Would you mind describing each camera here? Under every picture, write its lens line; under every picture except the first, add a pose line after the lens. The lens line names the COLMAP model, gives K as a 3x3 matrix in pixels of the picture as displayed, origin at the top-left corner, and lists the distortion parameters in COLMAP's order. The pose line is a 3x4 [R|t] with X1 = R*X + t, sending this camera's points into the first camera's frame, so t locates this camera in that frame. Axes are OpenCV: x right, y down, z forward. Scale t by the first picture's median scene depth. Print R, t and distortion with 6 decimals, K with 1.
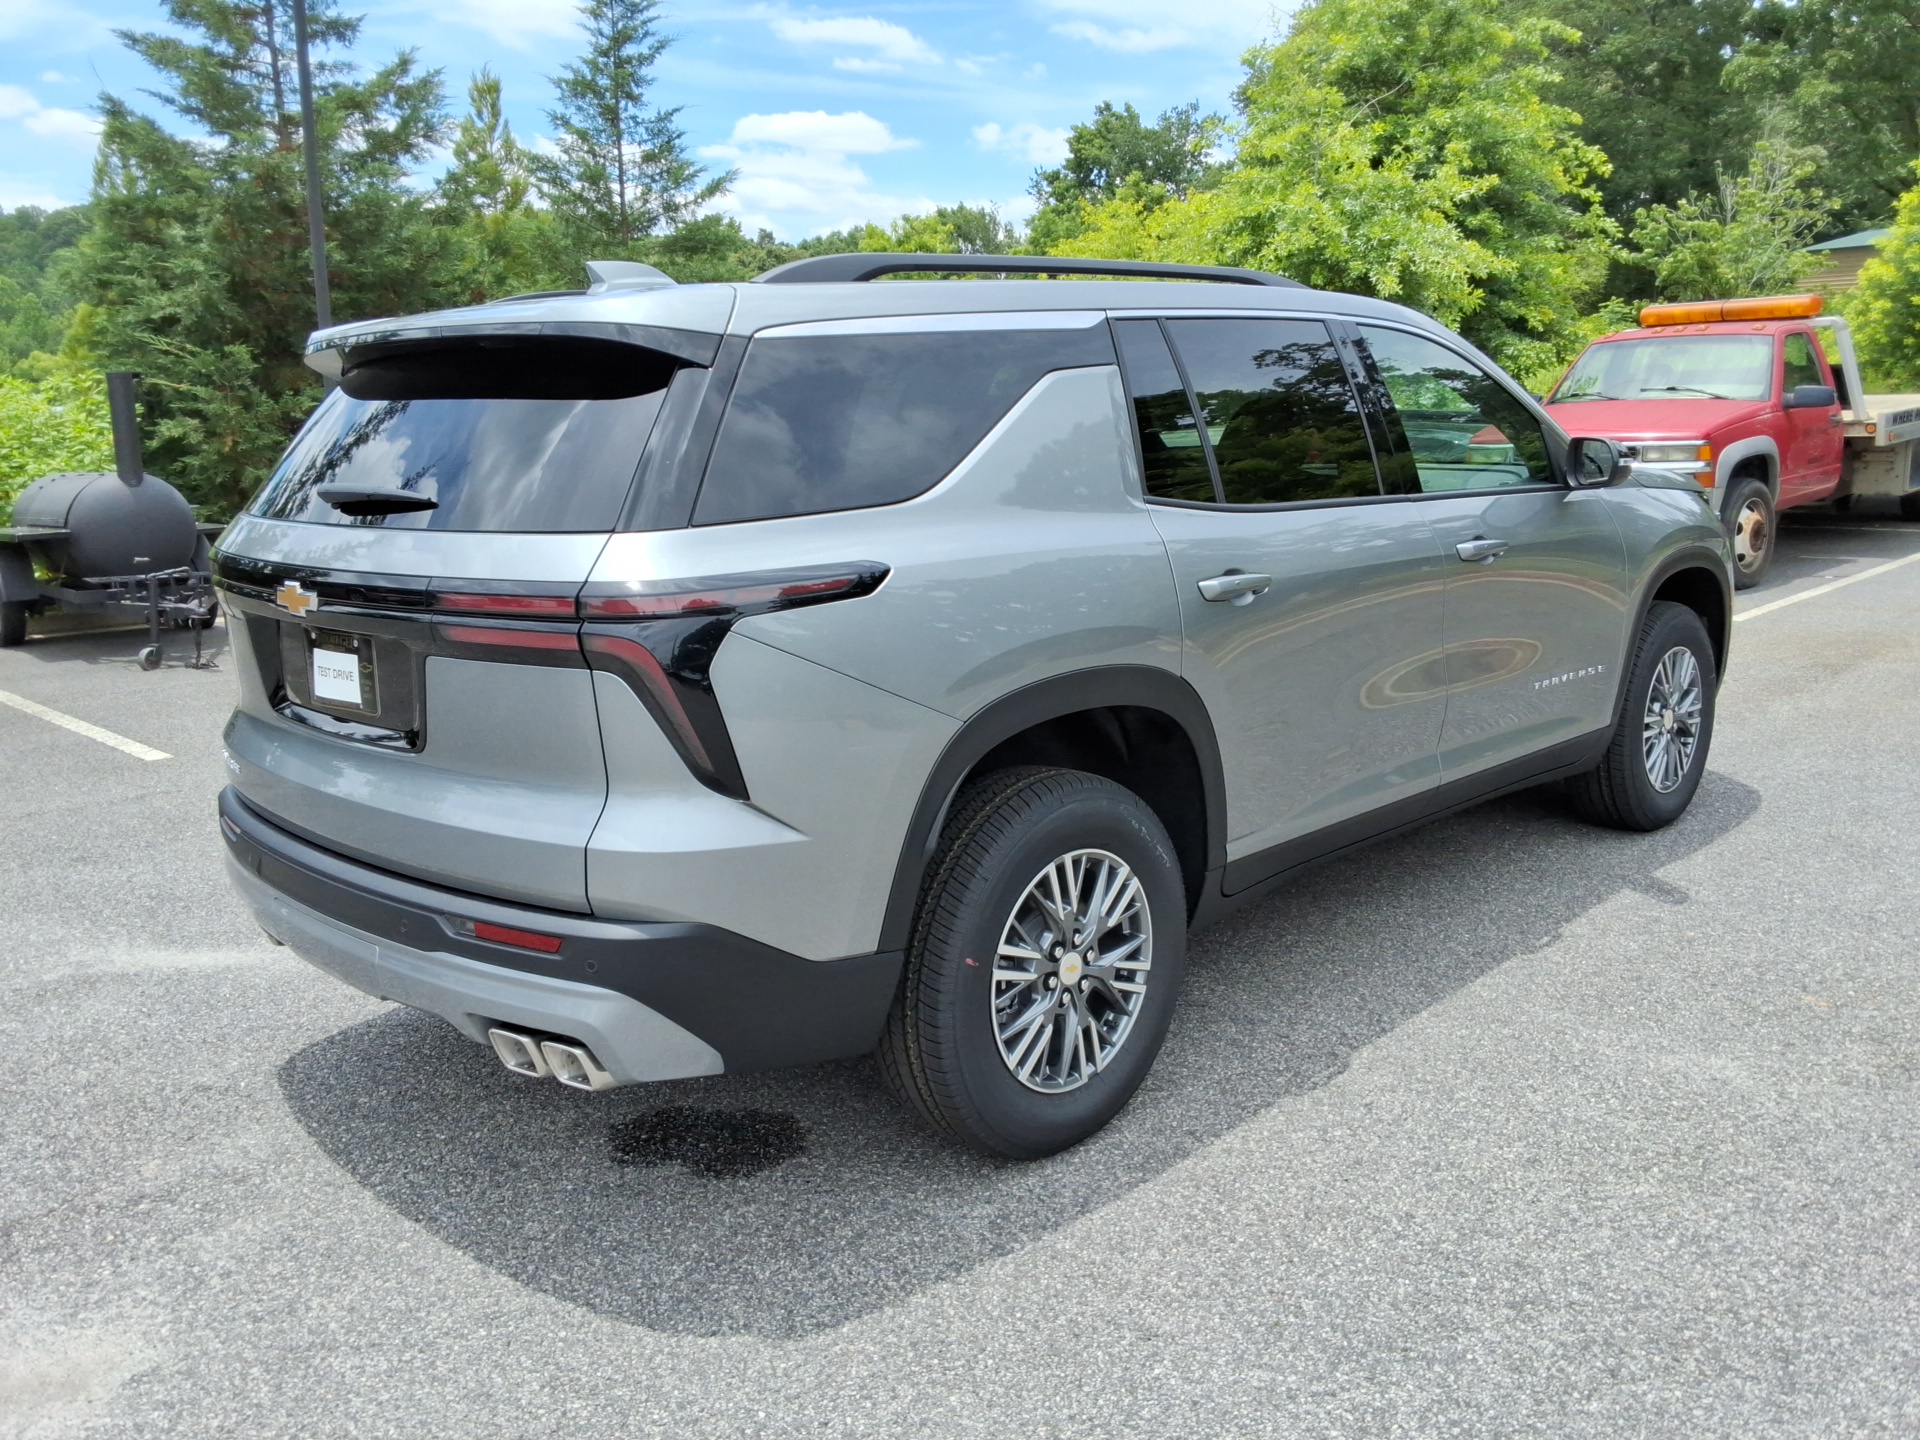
lens RADIAL K [[1545.0, 0, 974.8], [0, 1545.0, 704.8], [0, 0, 1]] dist [0.104159, -0.161967]
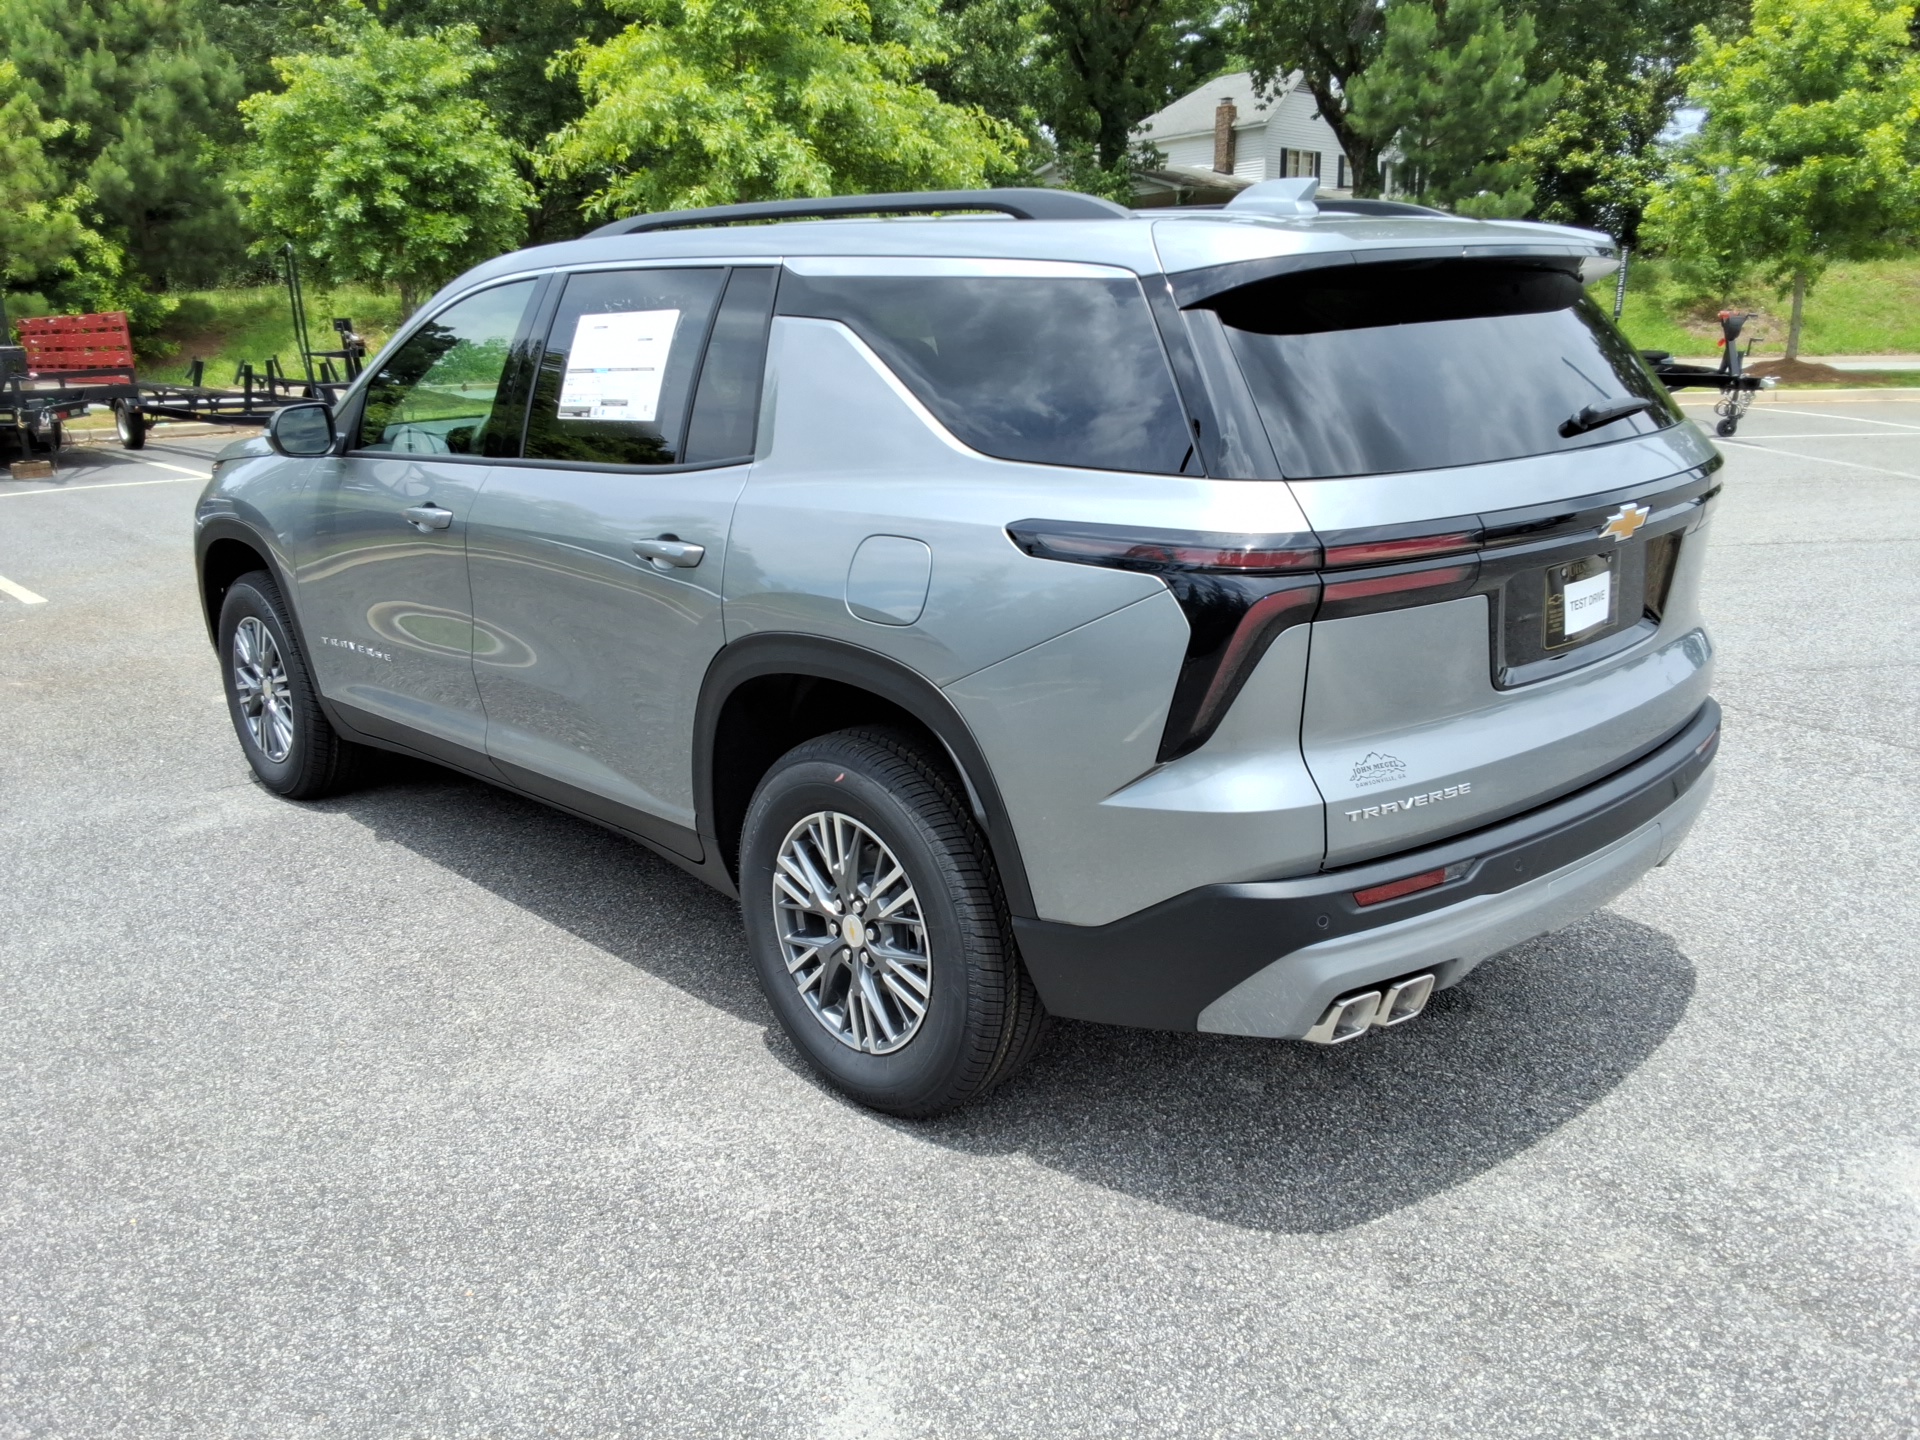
lens RADIAL K [[1545.0, 0, 975.4], [0, 1545.0, 706.5], [0, 0, 1]] dist [0.104159, -0.161967]
pose [[0.032167, -0.224532, 0.973936, -1.230260], [0.212911, 0.953613, 0.212815, -0.218071], [-0.976542, 0.200516, 0.078480, 1.166435]]
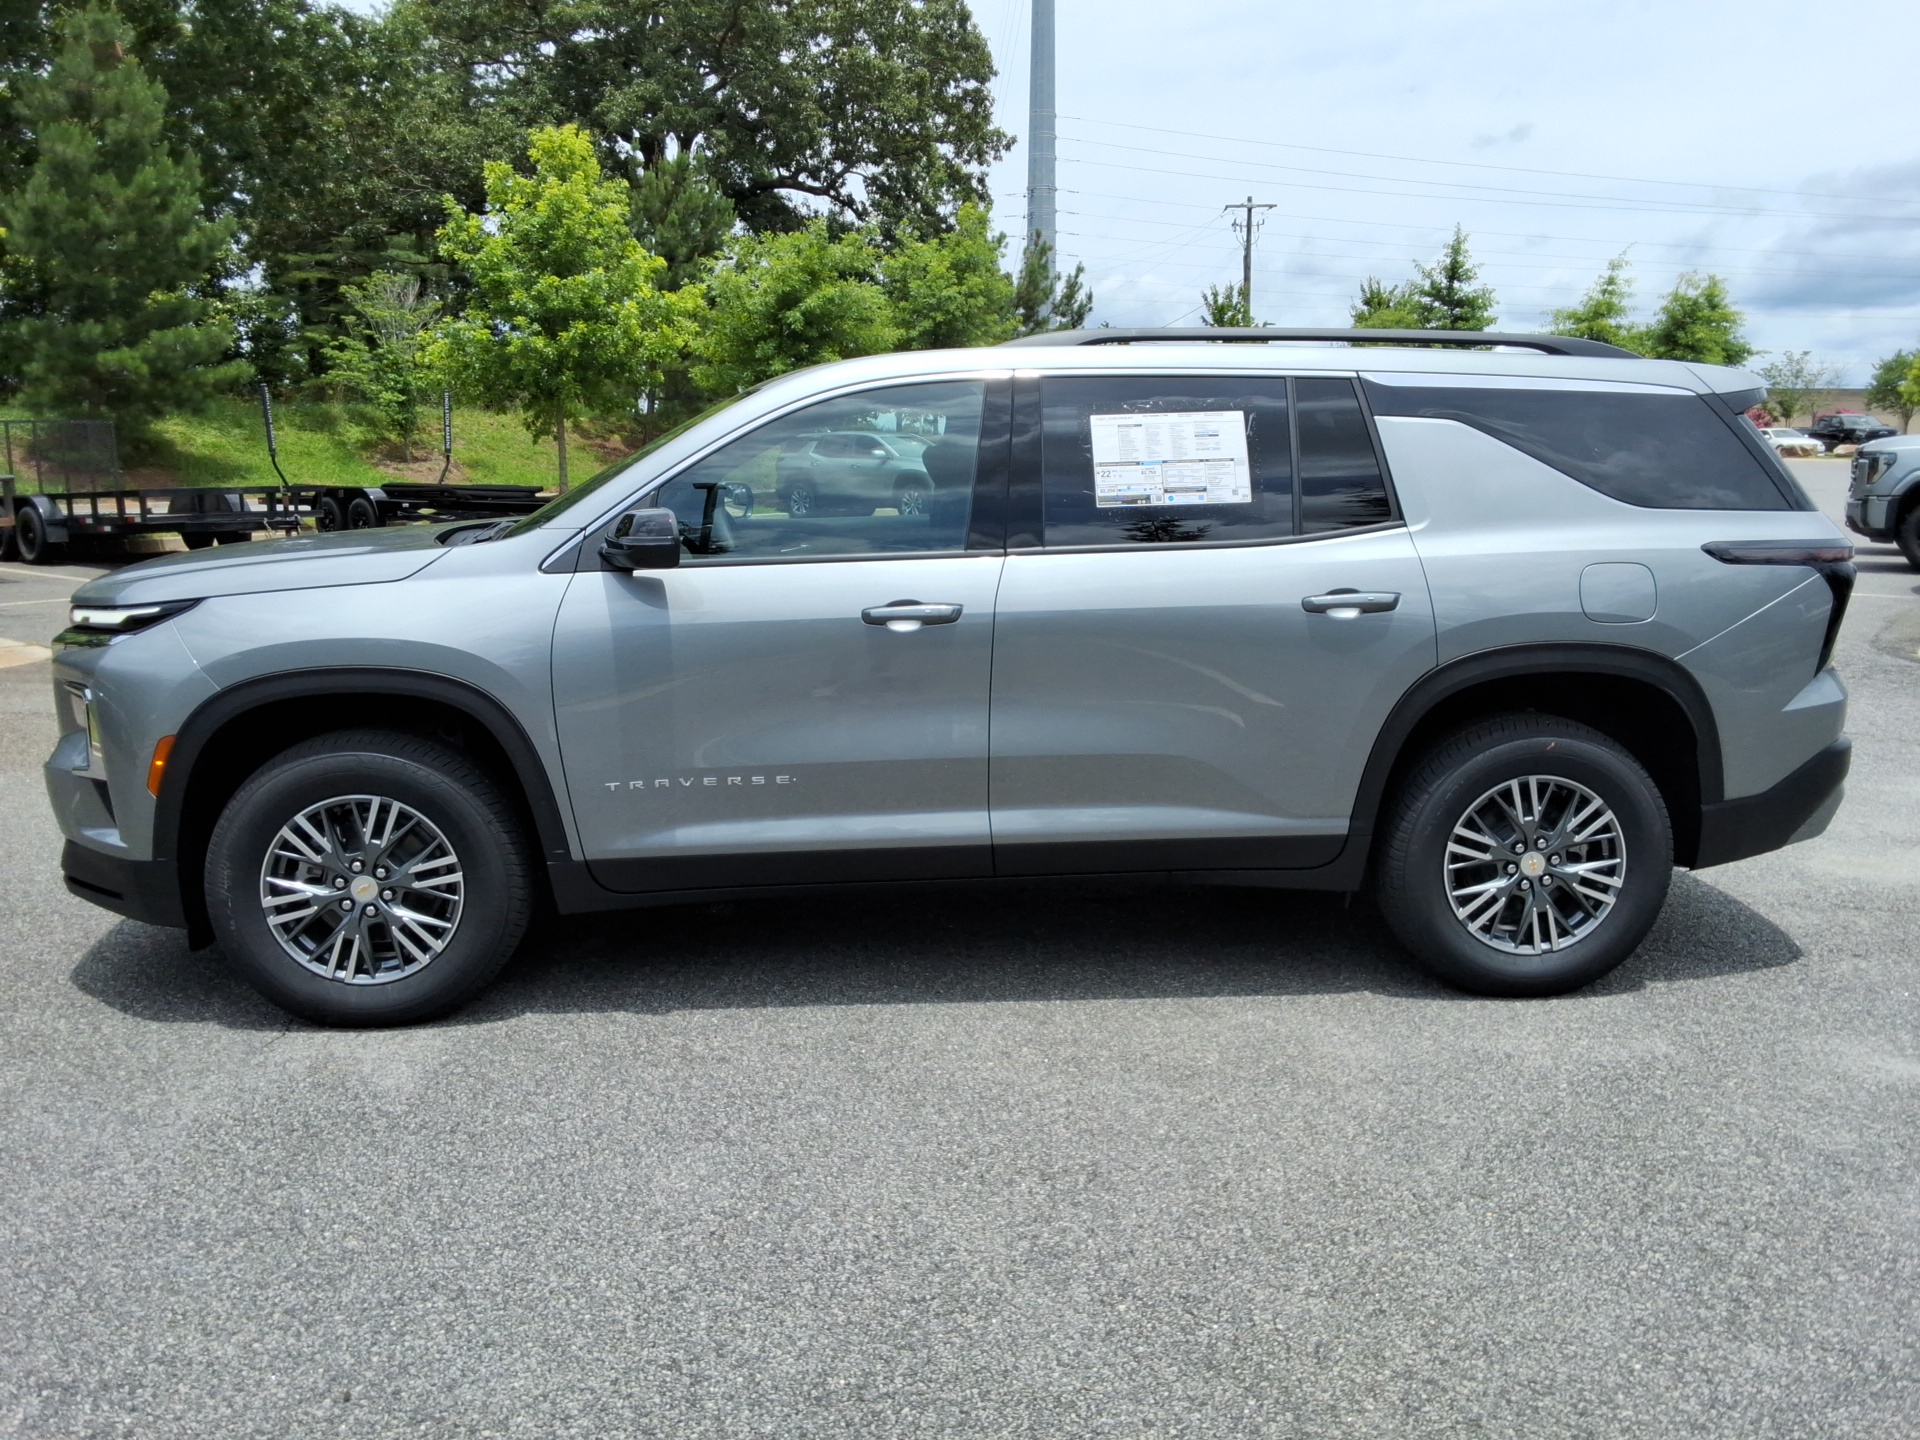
lens RADIAL K [[1545.0, 0, 994.9], [0, 1545.0, 702.2], [0, 0, 1]] dist [0.104159, -0.161967]
pose [[-0.756625, -0.086346, 0.648123, -0.831672], [0.144249, 0.944775, 0.294265, -0.467322], [-0.637739, 0.316139, -0.702385, 2.470218]]
